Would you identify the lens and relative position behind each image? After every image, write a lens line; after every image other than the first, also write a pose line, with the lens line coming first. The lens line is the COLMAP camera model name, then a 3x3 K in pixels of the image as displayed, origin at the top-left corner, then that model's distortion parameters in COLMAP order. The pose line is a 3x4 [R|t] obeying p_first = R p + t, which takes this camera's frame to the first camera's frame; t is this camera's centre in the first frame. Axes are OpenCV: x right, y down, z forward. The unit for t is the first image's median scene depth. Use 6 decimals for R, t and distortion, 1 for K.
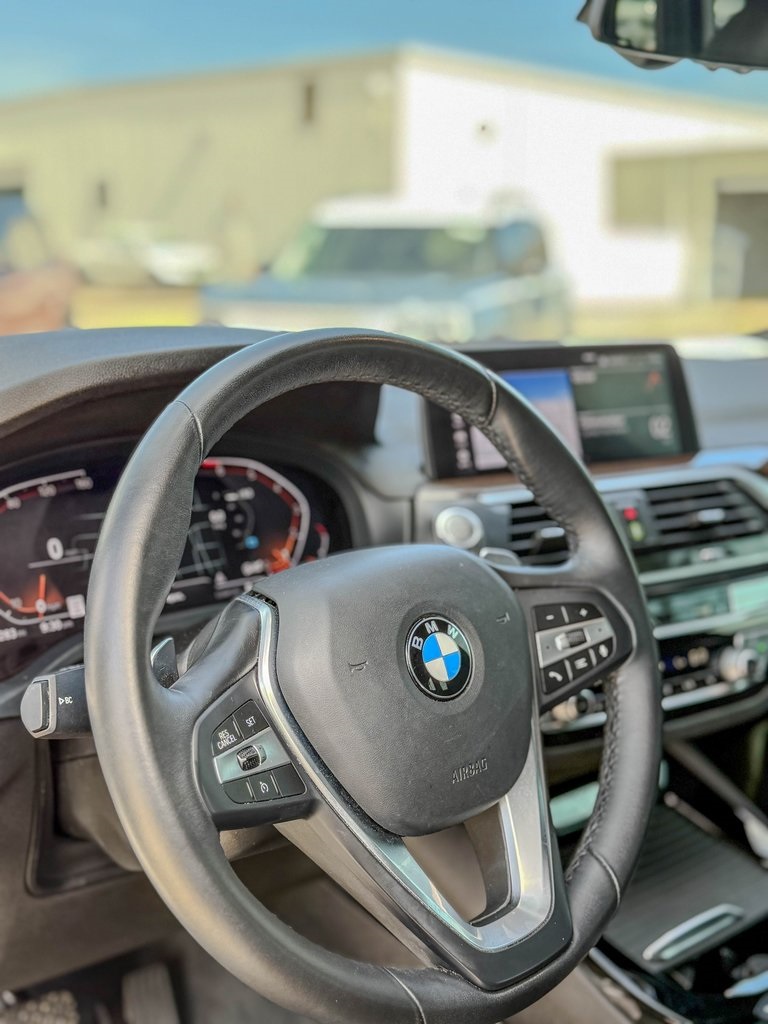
lens RADIAL K [[1261.7, 0, 382.6], [0, 1261.7, 513.1], [0, 0, 1]] dist [0.108505, 0.000000]
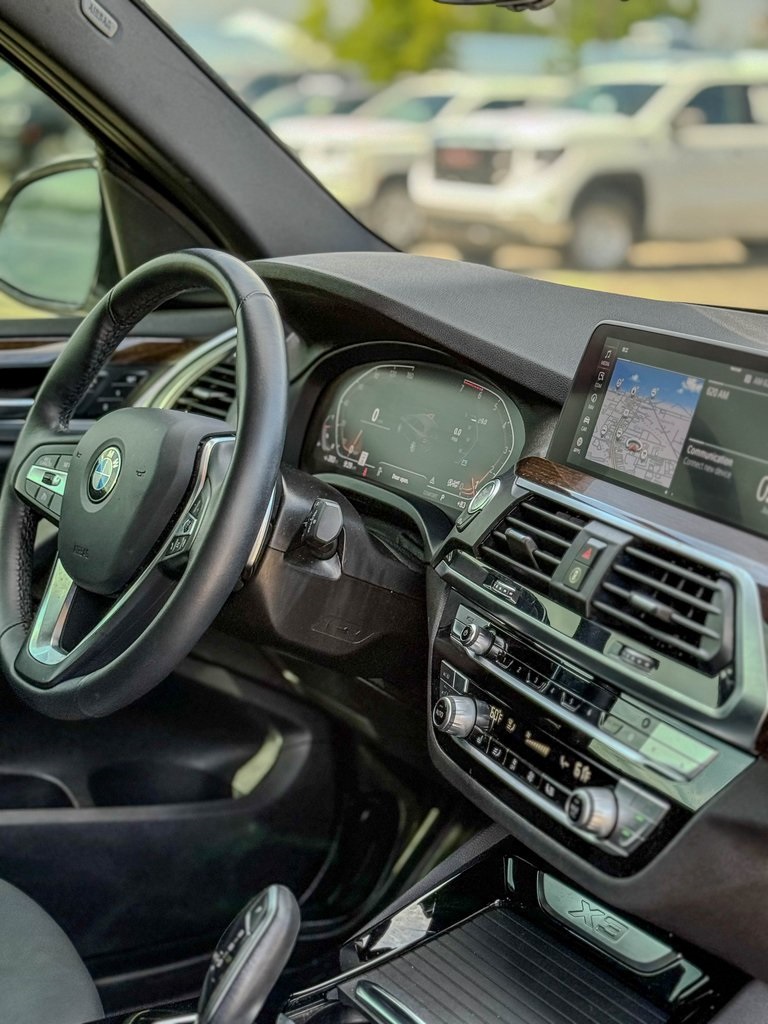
lens RADIAL K [[1767.9, 0, 393.9], [0, 1767.9, 507.8], [0, 0, 1]] dist [0.053275, 0.000000]
pose [[-0.137753, 0.195966, -0.970887, 1.260192], [-0.234122, 0.946012, 0.224163, -0.242353], [0.962399, 0.258185, -0.084436, 0.964135]]
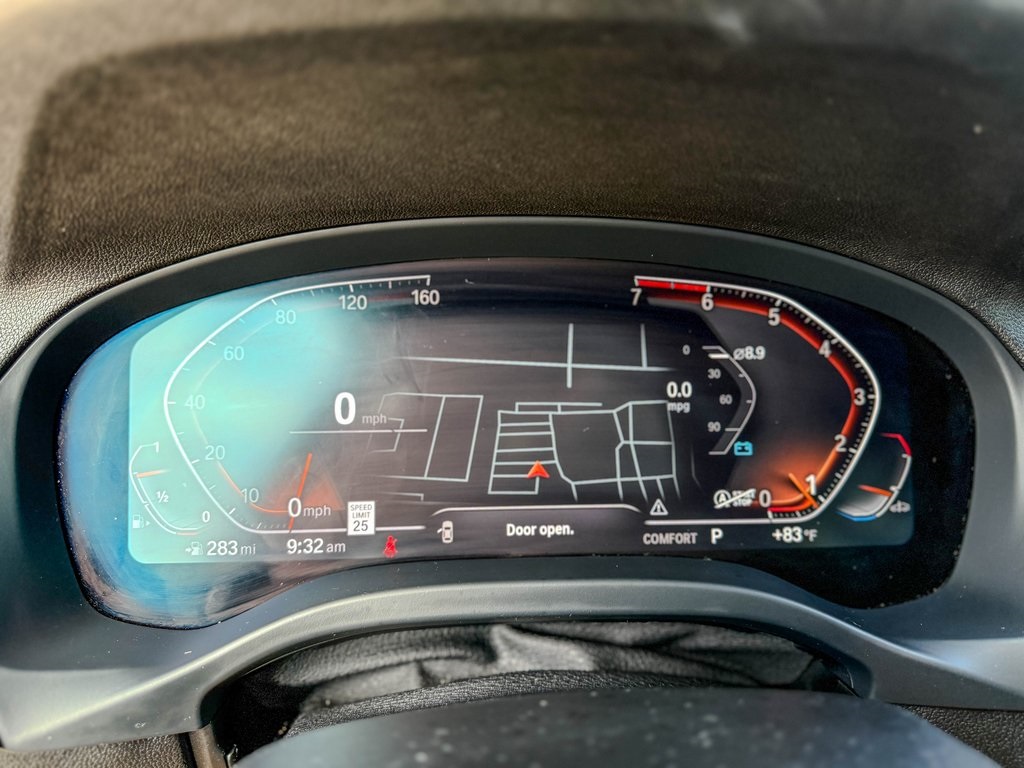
lens RADIAL K [[717.7, 0, 514.1], [0, 717.7, 385.7], [0, 0, 1]] dist [0.048676, -0.063887]
pose [[0.817751, 0.182618, -0.545834, -0.020537], [-0.126518, 0.982169, 0.139056, -0.028303], [0.561496, -0.044655, 0.826274, 0.626688]]
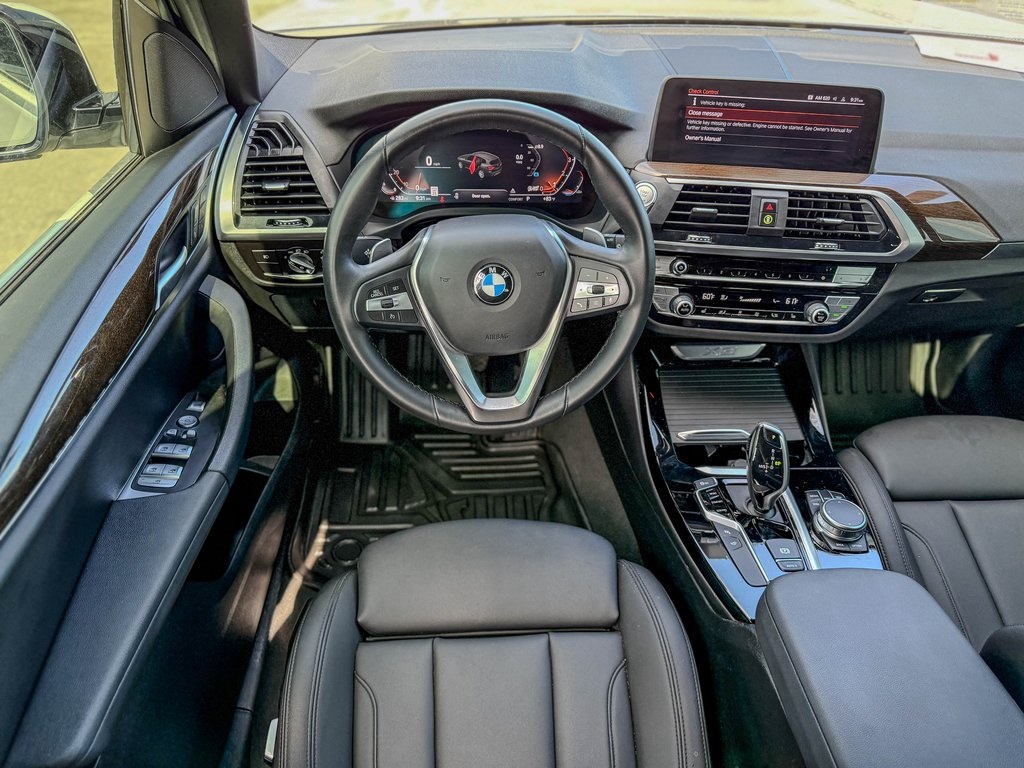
lens RADIAL K [[717.7, 0, 513.9], [0, 717.7, 393.1], [0, 0, 1]] dist [0.048676, -0.063887]
pose [[0.808168, 0.397048, -0.434991, 0.424600], [-0.143088, 0.848825, 0.508943, -0.220055], [0.571306, -0.349069, 0.742806, 0.047256]]
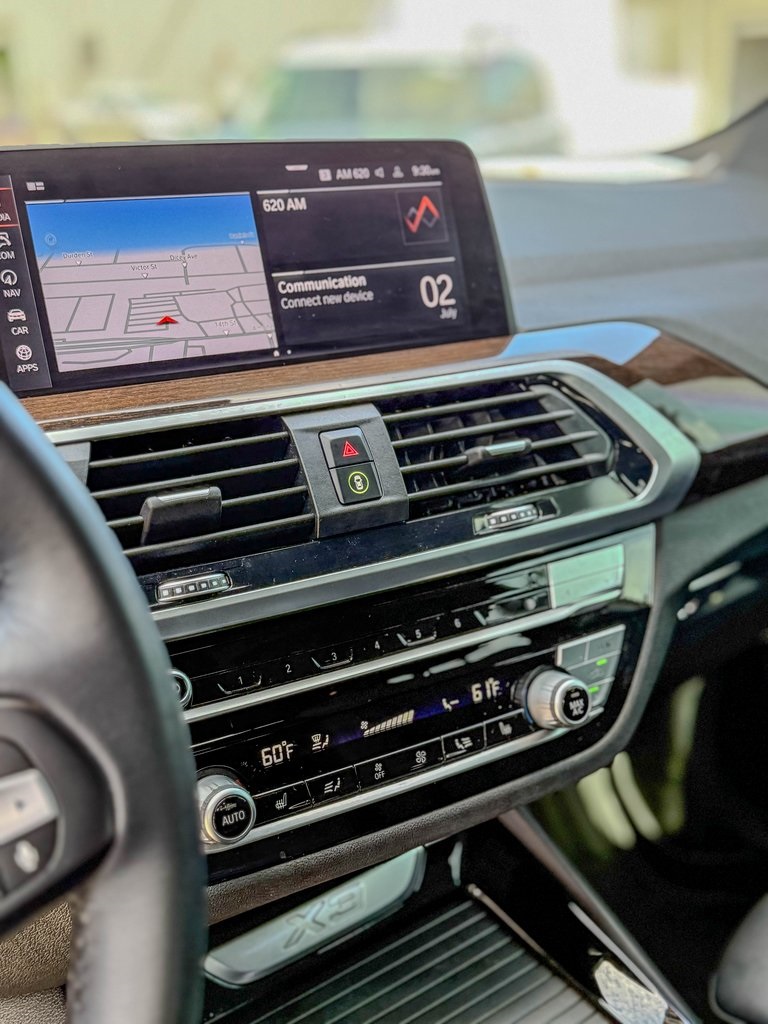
lens RADIAL K [[1261.7, 0, 388.5], [0, 1261.7, 516.1], [0, 0, 1]] dist [0.108505, 0.000000]
pose [[0.999753, -0.021322, -0.006273, 0.214362], [0.021866, 0.994159, 0.105685, -0.029106], [0.003983, -0.105796, 0.994380, 0.441423]]
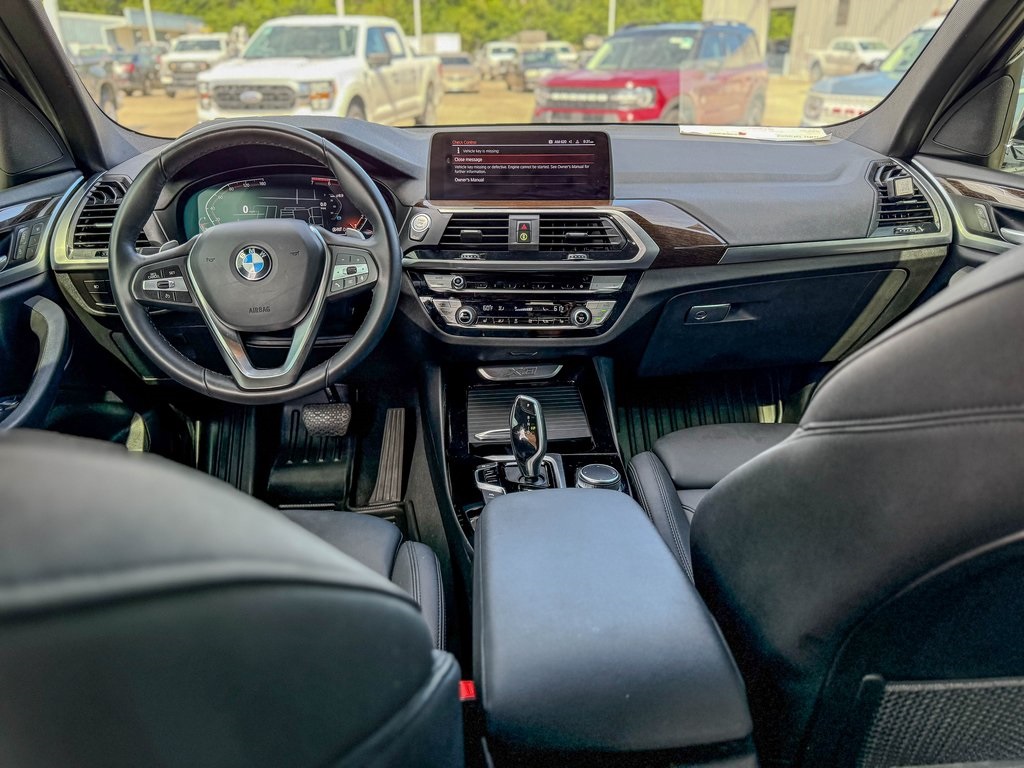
lens RADIAL K [[717.7, 0, 504.5], [0, 717.7, 384.5], [0, 0, 1]] dist [0.048676, -0.063887]
pose [[0.818001, 0.224065, -0.529782, 0.794964], [-0.101747, 0.962852, 0.250126, -0.038578], [0.566146, -0.150700, 0.810412, 0.066852]]
